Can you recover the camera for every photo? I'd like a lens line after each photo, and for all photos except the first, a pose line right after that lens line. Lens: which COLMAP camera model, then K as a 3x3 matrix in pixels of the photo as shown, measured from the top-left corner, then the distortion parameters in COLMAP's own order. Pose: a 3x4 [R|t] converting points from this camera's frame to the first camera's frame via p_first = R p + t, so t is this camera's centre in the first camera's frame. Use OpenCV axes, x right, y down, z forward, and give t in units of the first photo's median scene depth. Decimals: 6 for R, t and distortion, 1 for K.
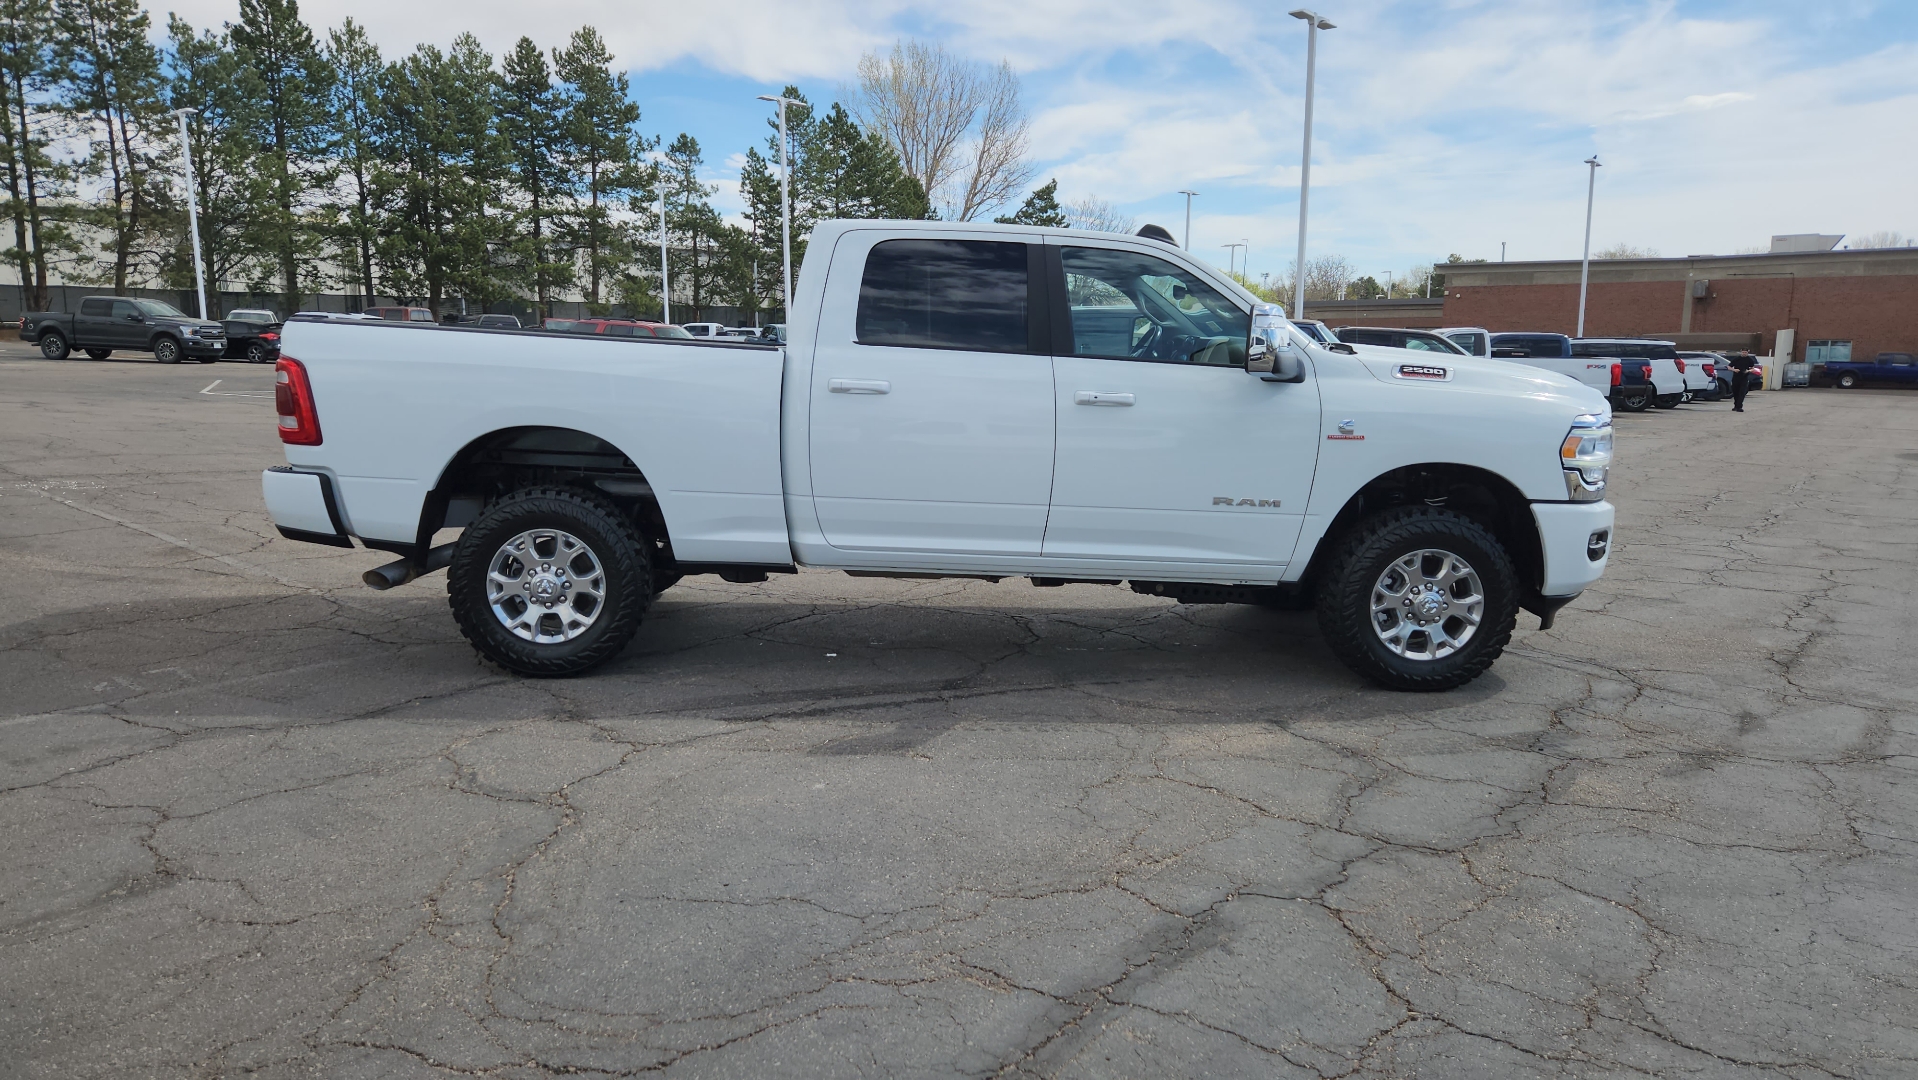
lens RADIAL K [[1274.7, 0, 934.8], [0, 1274.7, 540.5], [0, 0, 1]] dist [0.068906, -0.050597]
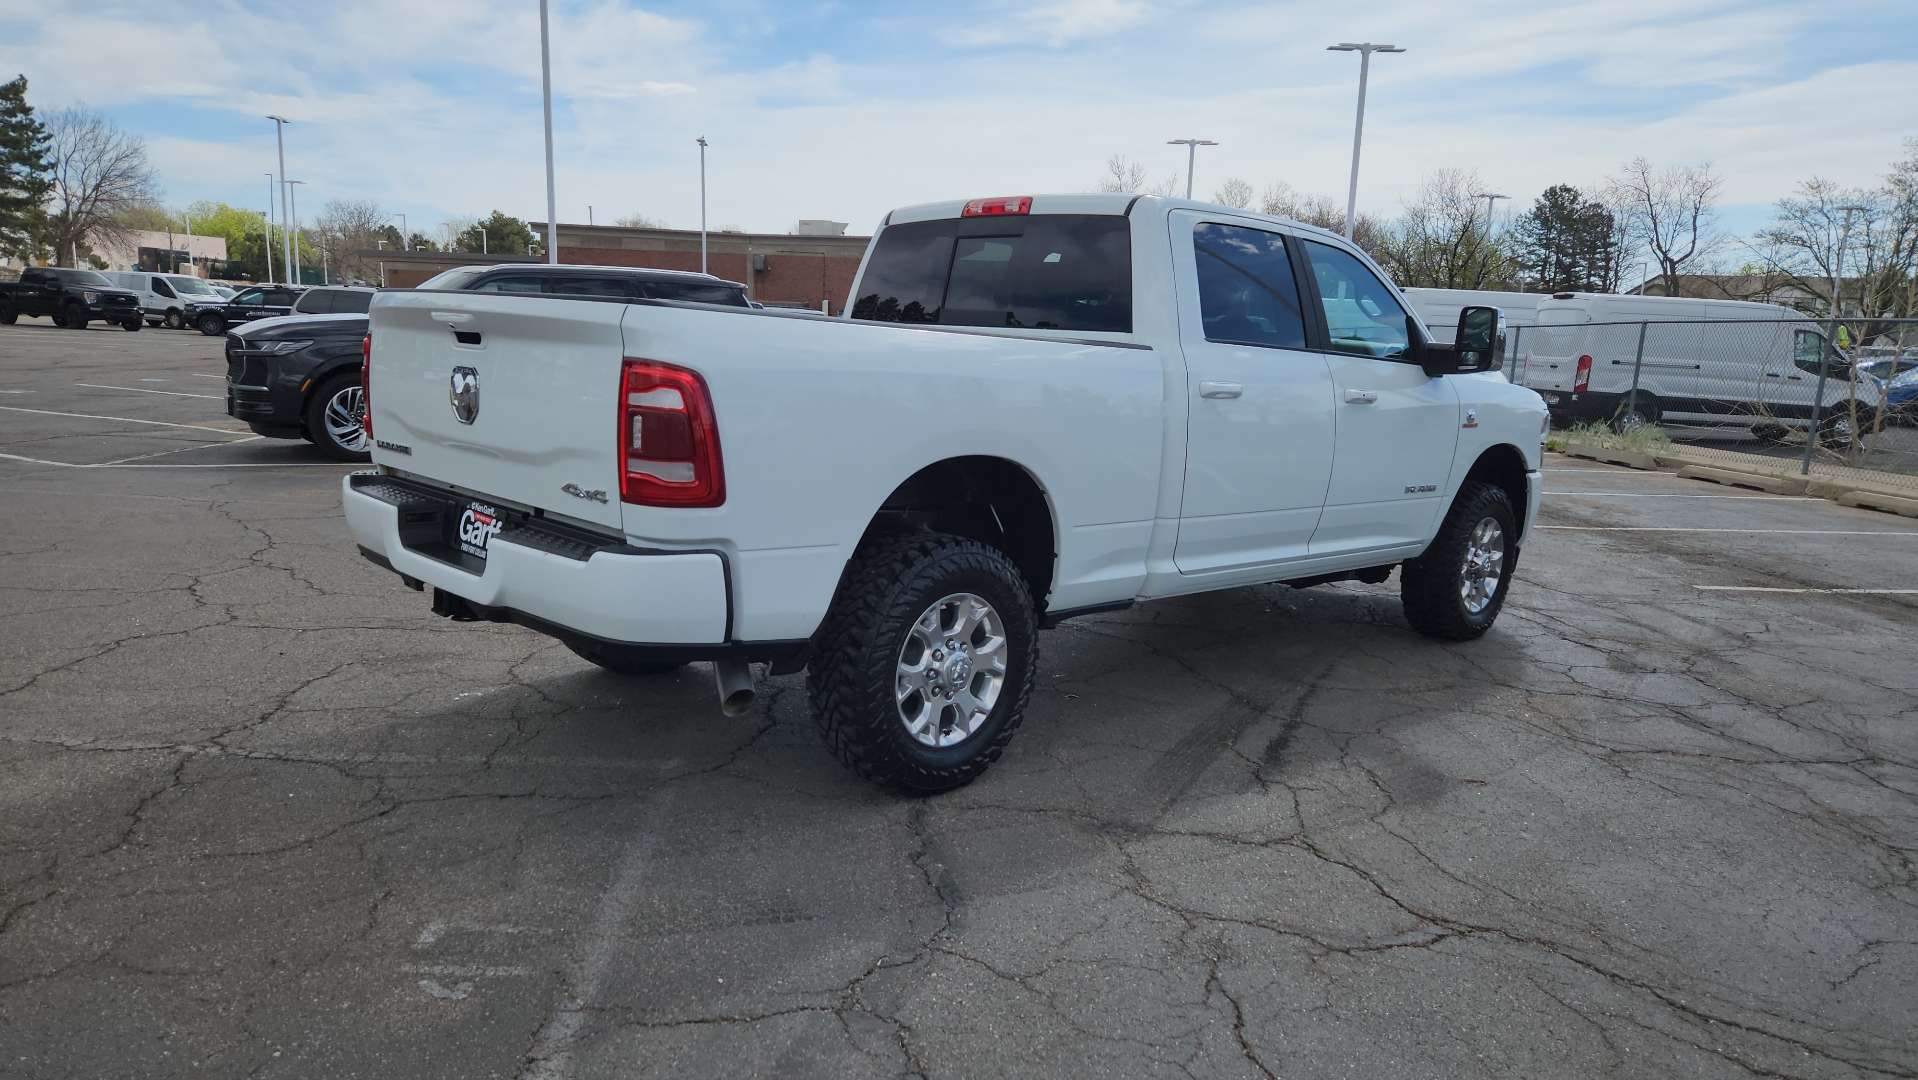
lens RADIAL K [[1275.7, 0, 929.7], [0, 1275.7, 555.5], [0, 0, 1]] dist [0.071029, -0.054862]
pose [[0.754132, -0.104710, 0.648321, -0.779381], [0.074967, 0.994480, 0.073415, -0.084922], [-0.652430, -0.006762, 0.757819, 0.447567]]
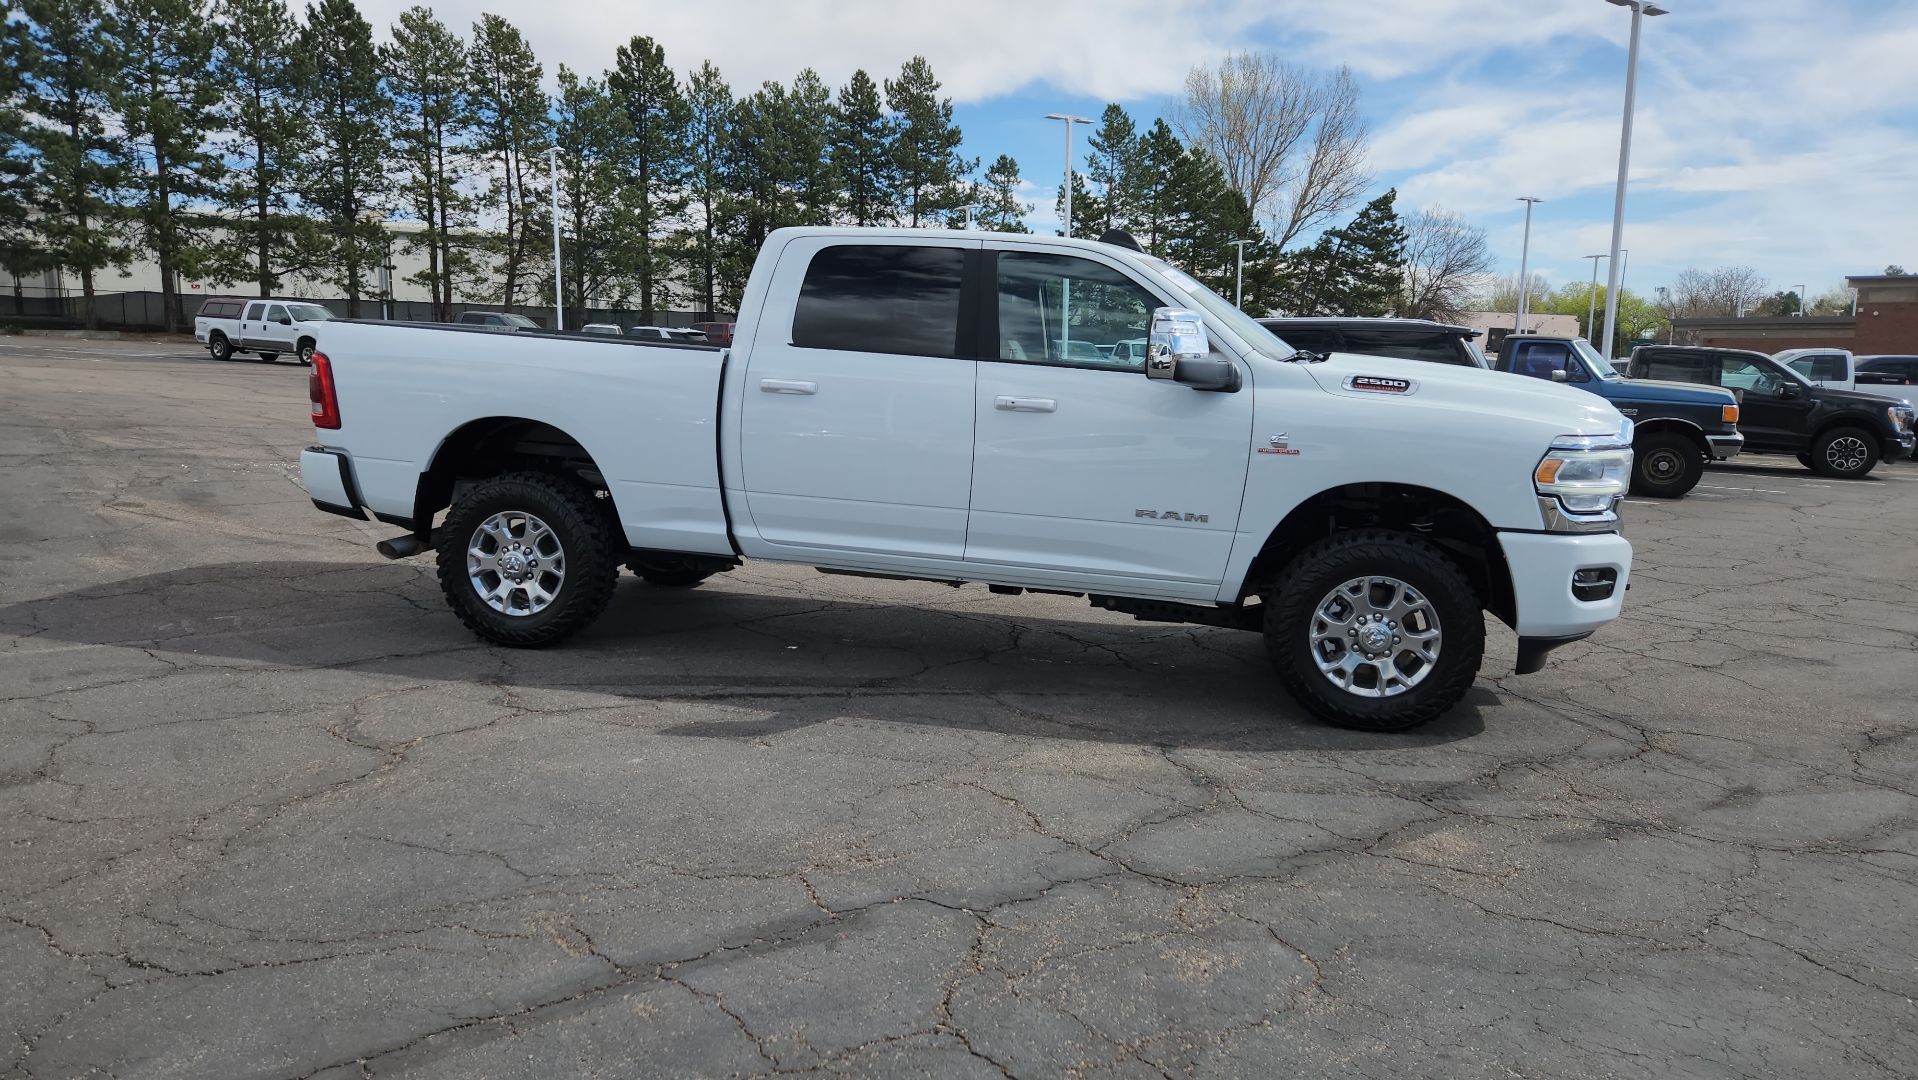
lens RADIAL K [[1274.7, 0, 923.2], [0, 1274.7, 532.4], [0, 0, 1]] dist [0.068906, -0.050597]
pose [[0.965396, 0.047979, -0.256336, 0.310576], [-0.052854, 0.998528, -0.012159, 0.004058], [0.255375, 0.025287, 0.966511, 0.029284]]
